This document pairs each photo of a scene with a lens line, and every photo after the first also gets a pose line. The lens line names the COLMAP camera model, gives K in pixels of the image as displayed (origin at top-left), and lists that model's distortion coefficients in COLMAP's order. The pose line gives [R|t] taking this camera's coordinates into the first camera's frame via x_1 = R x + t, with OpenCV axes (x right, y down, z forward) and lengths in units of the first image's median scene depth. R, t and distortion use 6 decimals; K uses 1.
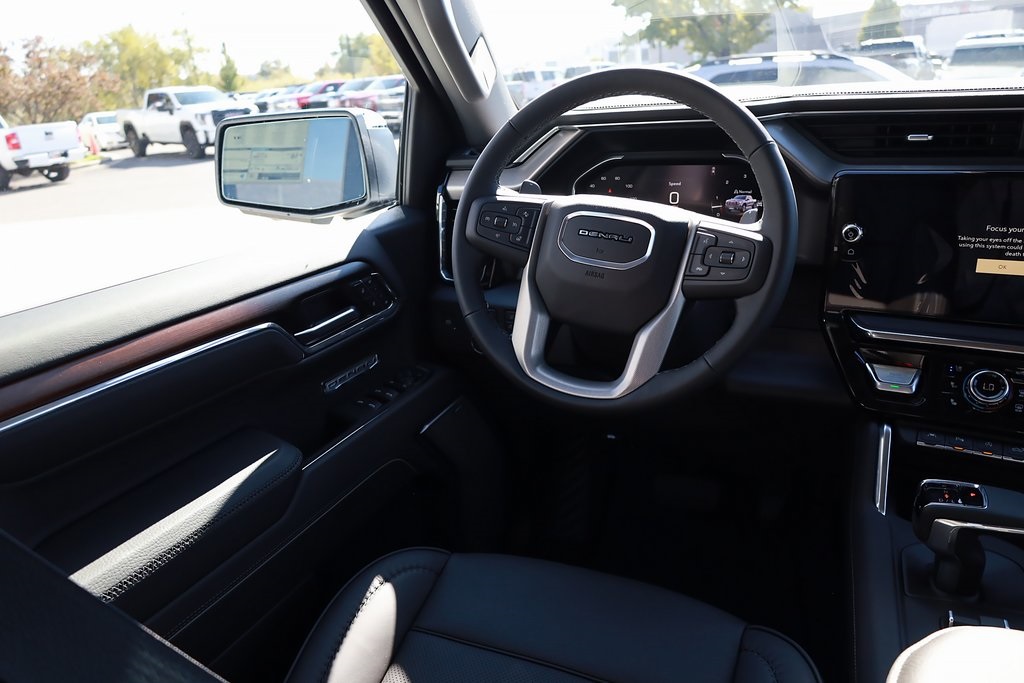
lens RADIAL K [[693.6, 0, 519.5], [0, 693.6, 336.7], [0, 0, 1]] dist [-0.011845, 0.004688]
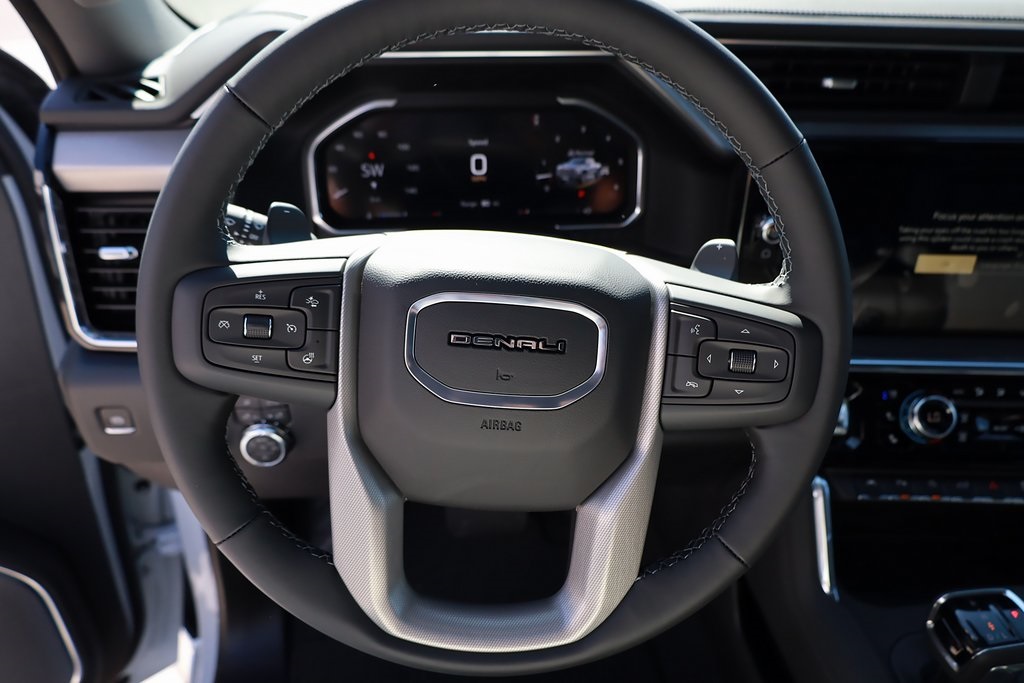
lens RADIAL K [[693.6, 0, 519.5], [0, 693.6, 336.7], [0, 0, 1]] dist [-0.011845, 0.004688]
pose [[0.873781, -0.190164, 0.447598, -0.080068], [0.106046, 0.972735, 0.206254, -0.235806], [-0.474616, -0.132755, 0.870124, 0.551408]]
